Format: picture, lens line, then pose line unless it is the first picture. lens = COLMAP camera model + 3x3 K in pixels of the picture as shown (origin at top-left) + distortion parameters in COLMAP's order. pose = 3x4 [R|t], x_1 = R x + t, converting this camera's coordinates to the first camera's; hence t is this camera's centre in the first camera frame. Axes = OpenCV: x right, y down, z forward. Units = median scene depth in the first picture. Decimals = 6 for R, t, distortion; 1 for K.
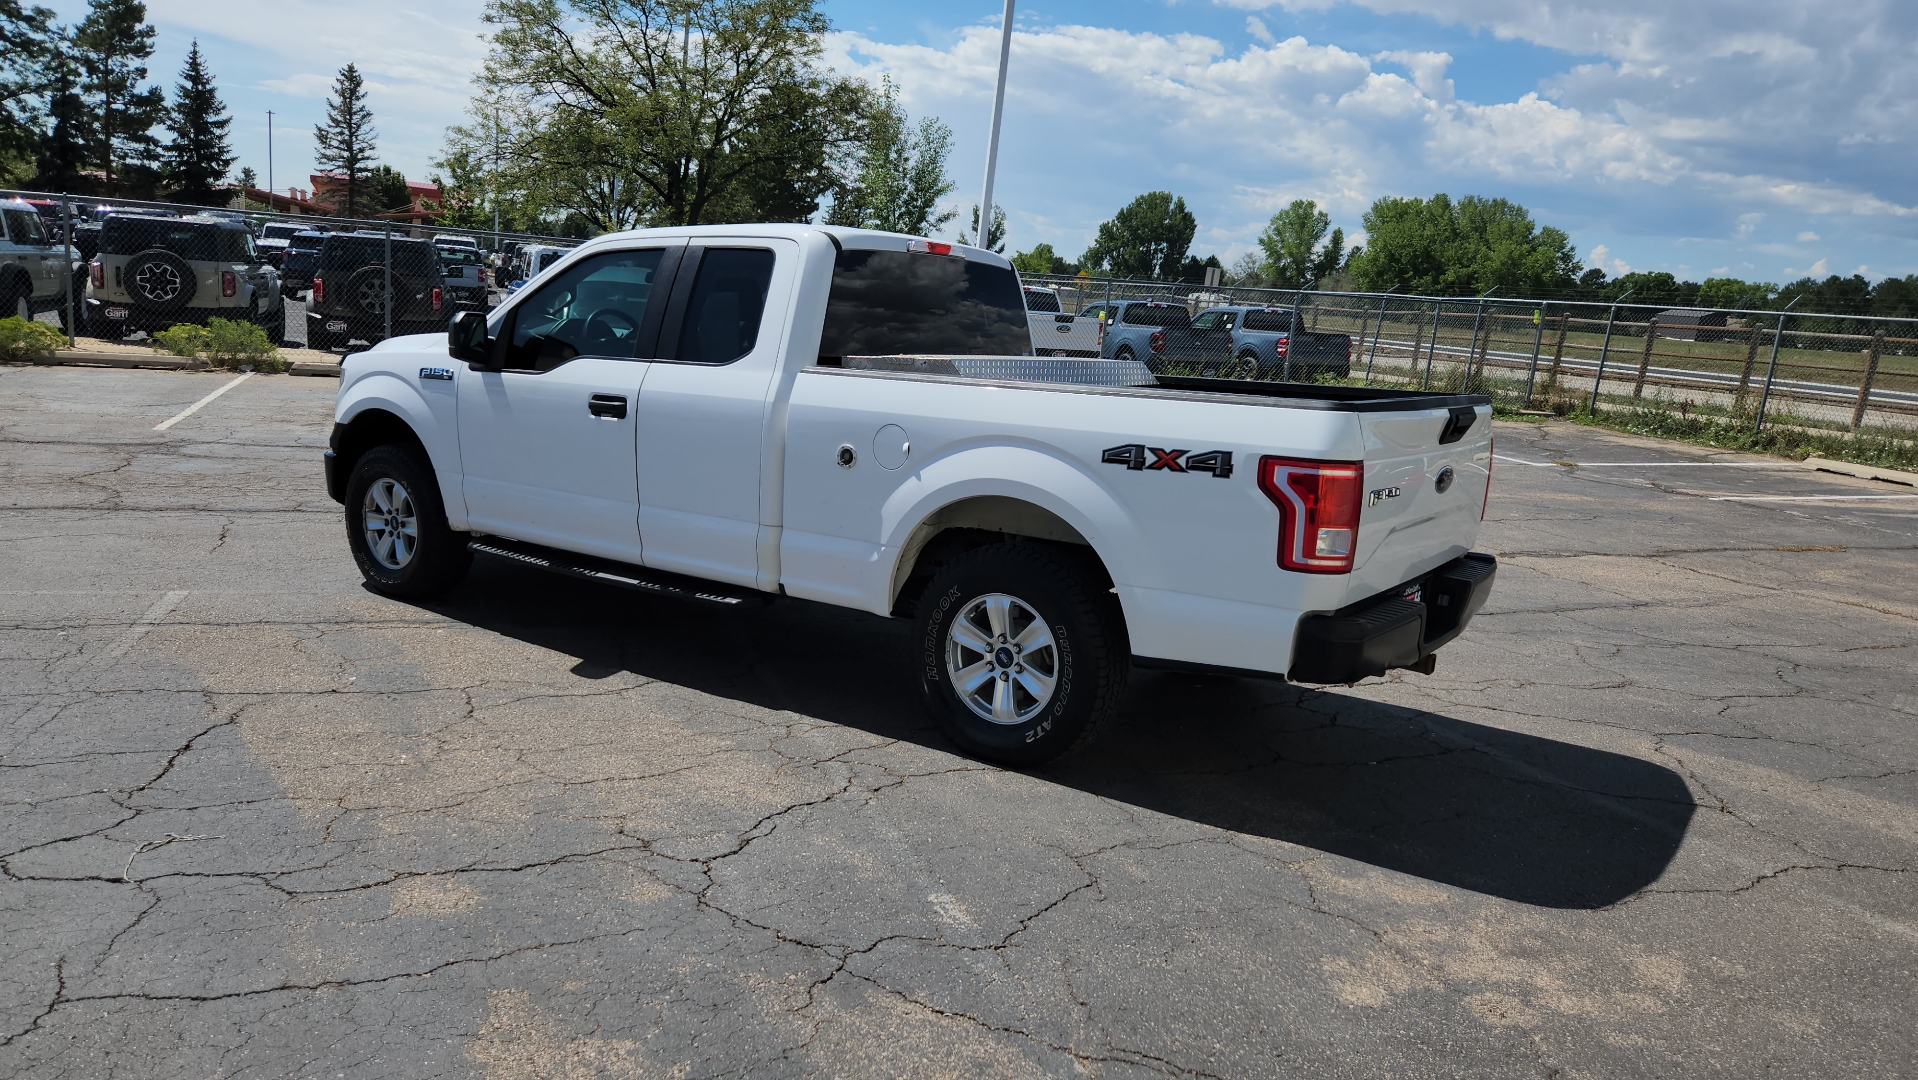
lens RADIAL K [[1284.4, 0, 941.0], [0, 1284.4, 544.7], [0, 0, 1]] dist [0.070710, -0.056462]
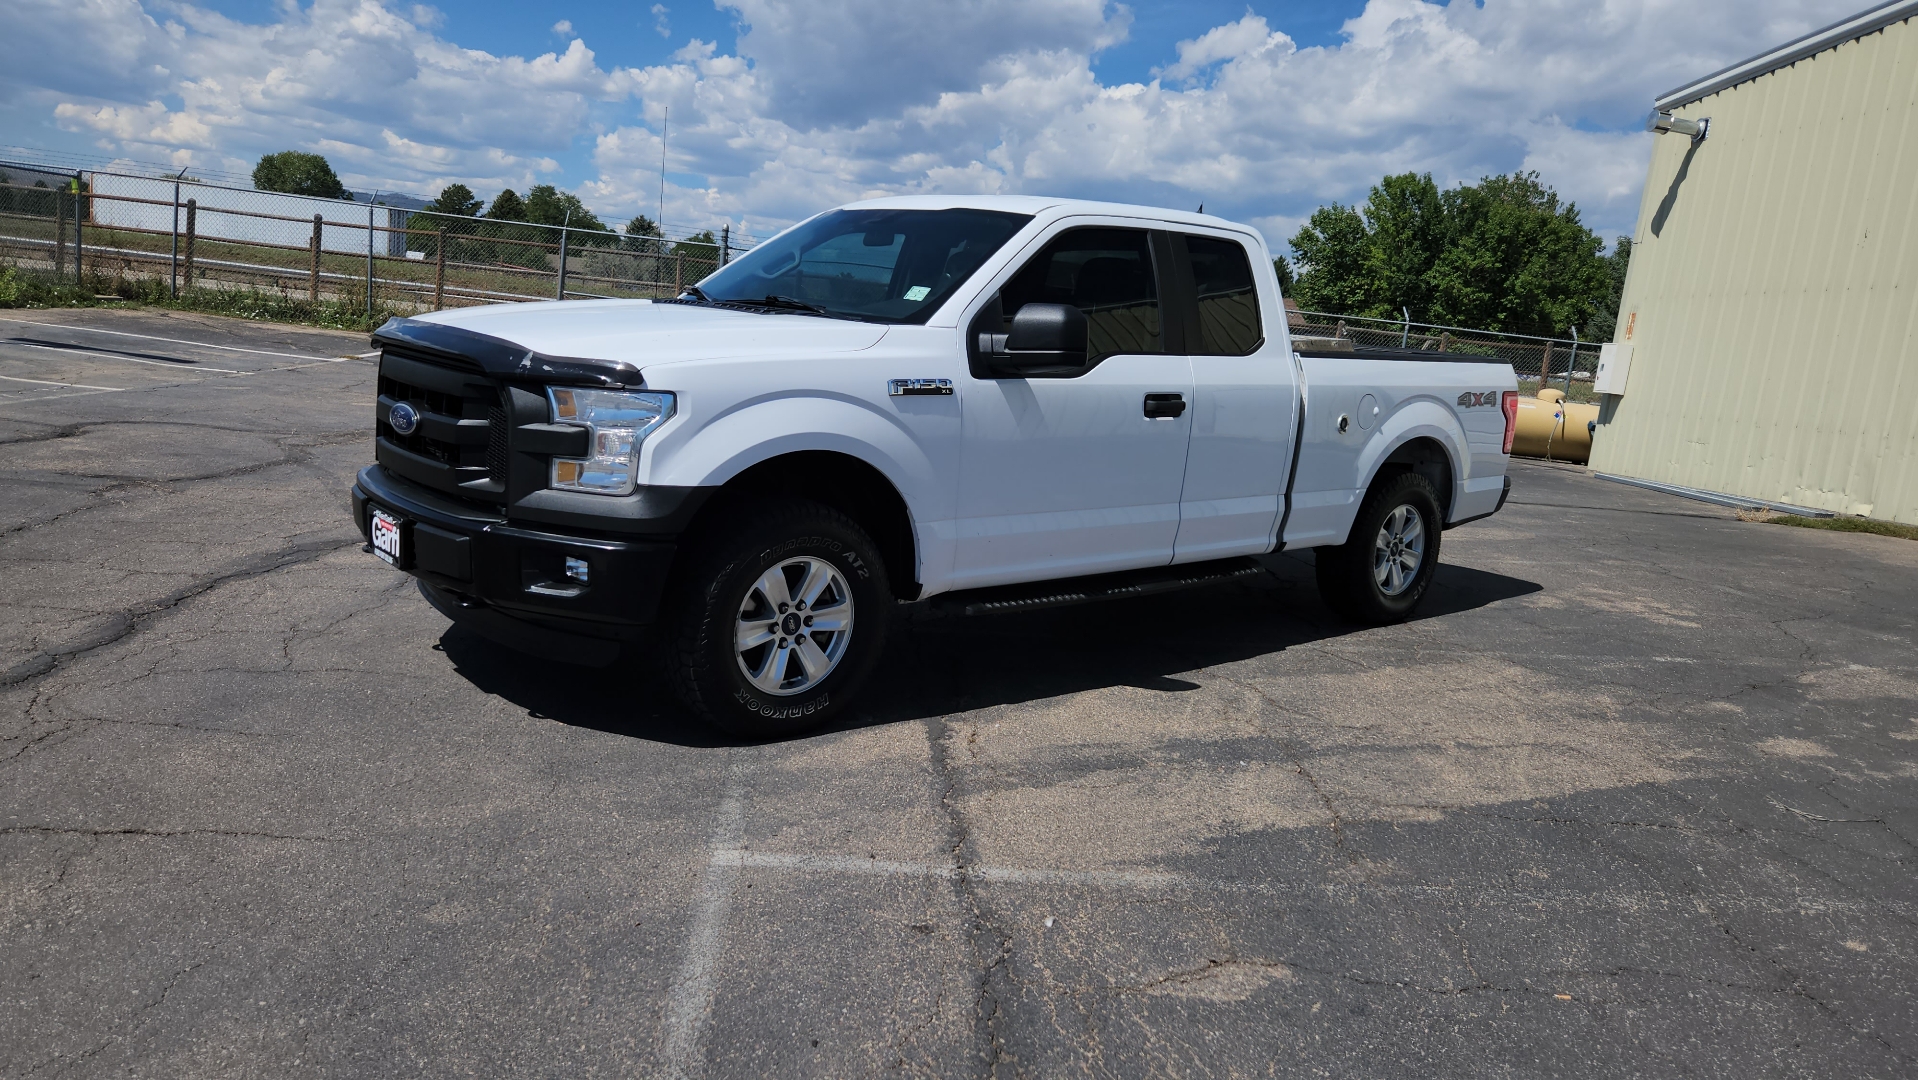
lens RADIAL K [[1284.0, 0, 930.2], [0, 1284.0, 538.5], [0, 0, 1]] dist [0.063732, -0.048957]
pose [[0.260619, -0.206841, 0.943024, -0.389279], [0.103184, 0.977153, 0.185810, -0.066104], [-0.959912, 0.048879, 0.276007, 0.296591]]
